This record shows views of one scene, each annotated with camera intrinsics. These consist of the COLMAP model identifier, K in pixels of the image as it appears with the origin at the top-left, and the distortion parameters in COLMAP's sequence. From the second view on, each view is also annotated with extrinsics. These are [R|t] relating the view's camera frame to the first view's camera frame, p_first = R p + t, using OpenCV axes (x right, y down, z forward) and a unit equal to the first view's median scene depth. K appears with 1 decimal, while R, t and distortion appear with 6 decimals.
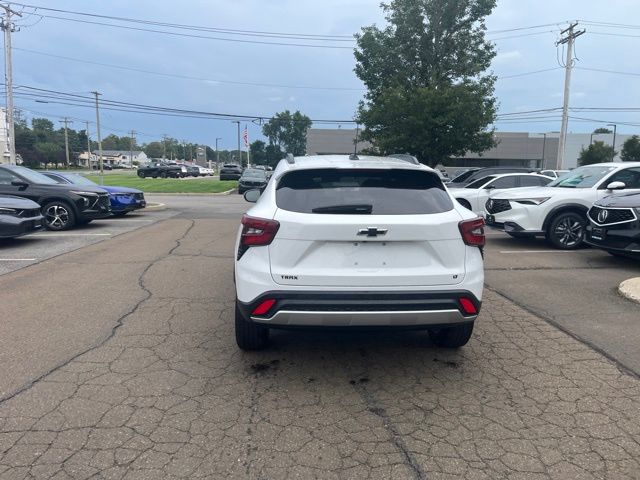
lens RADIAL K [[482.8, 0, 316.9], [0, 482.8, 234.1], [0, 0, 1]] dist [0.071516, -0.088537]
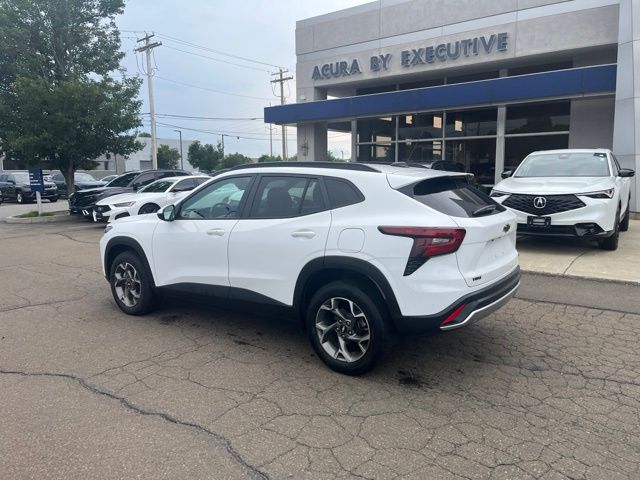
lens RADIAL K [[482.8, 0, 316.1], [0, 482.8, 237.9], [0, 0, 1]] dist [0.071516, -0.088537]
pose [[0.648154, -0.124776, 0.751218, -0.636637], [0.121825, 0.990769, 0.059454, -0.062936], [-0.751702, 0.052982, 0.657372, 0.324197]]
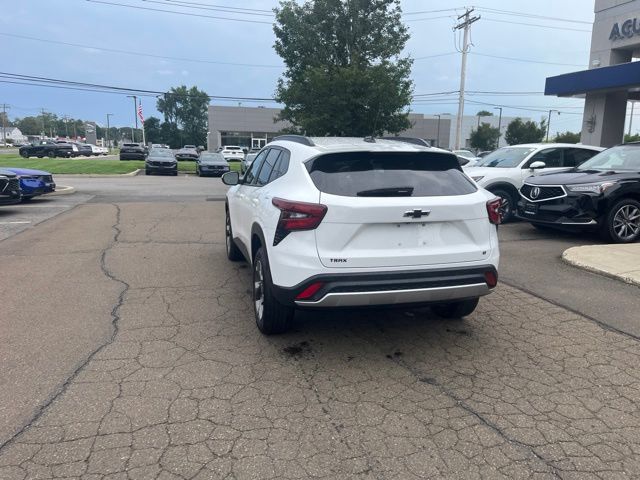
lens RADIAL K [[482.8, 0, 317.4], [0, 482.8, 244.2], [0, 0, 1]] dist [0.071516, -0.088537]
pose [[0.979432, -0.038014, 0.198161, -0.175959], [0.025701, 0.997597, 0.064341, -0.006532], [-0.200130, -0.057925, 0.978055, 0.009659]]
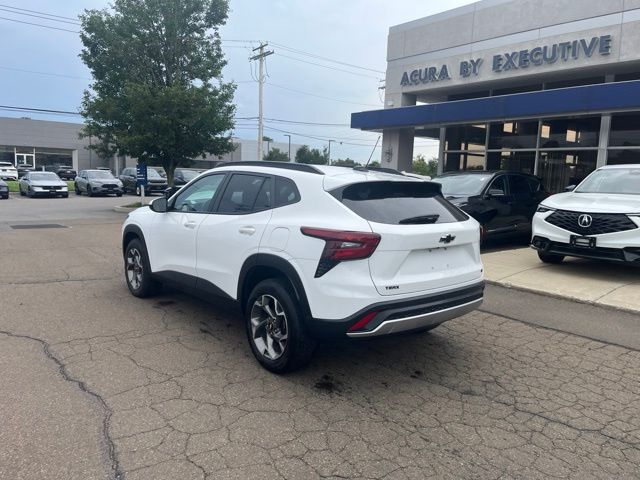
lens RADIAL K [[482.8, 0, 316.2], [0, 482.8, 235.8], [0, 0, 1]] dist [0.071516, -0.088537]
pose [[0.805131, -0.059385, 0.590116, -0.463549], [0.056573, 0.998128, 0.023258, -0.031863], [-0.590392, 0.014659, 0.806983, 0.151766]]
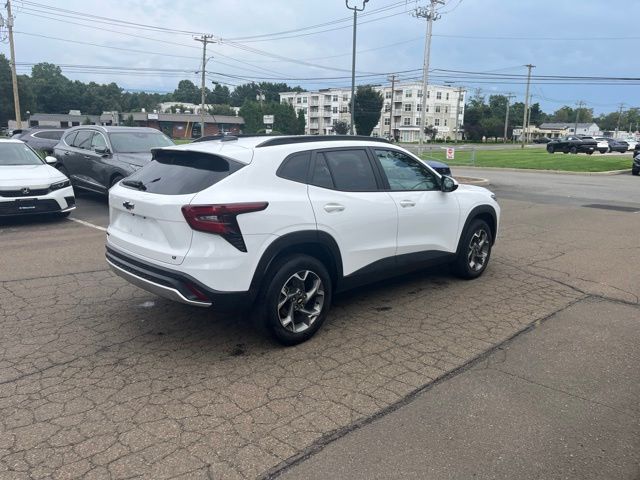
lens RADIAL K [[482.8, 0, 319.2], [0, 482.8, 235.6], [0, 0, 1]] dist [0.071516, -0.088537]
pose [[0.654887, 0.150866, -0.740515, 0.748818], [-0.109590, 0.988472, 0.104465, -0.060701], [0.747738, 0.012740, 0.663871, 0.325282]]
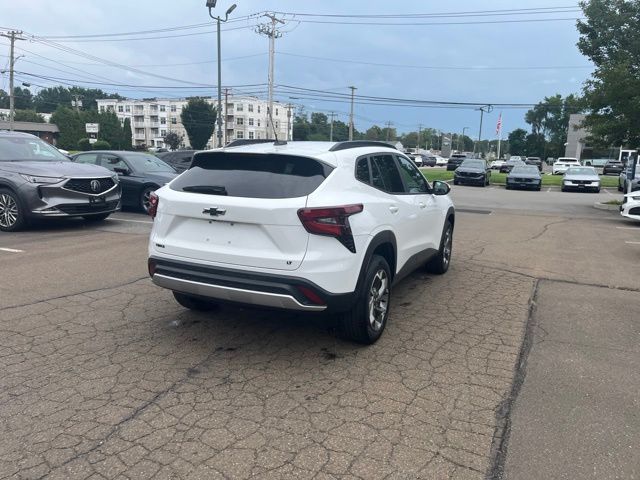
lens RADIAL K [[482.8, 0, 318.2], [0, 482.8, 241.0], [0, 0, 1]] dist [0.071516, -0.088537]
pose [[0.872230, 0.100169, -0.478728, 0.486351], [-0.084007, 0.994939, 0.055122, -0.010488], [0.481827, -0.007863, 0.876231, 0.092998]]
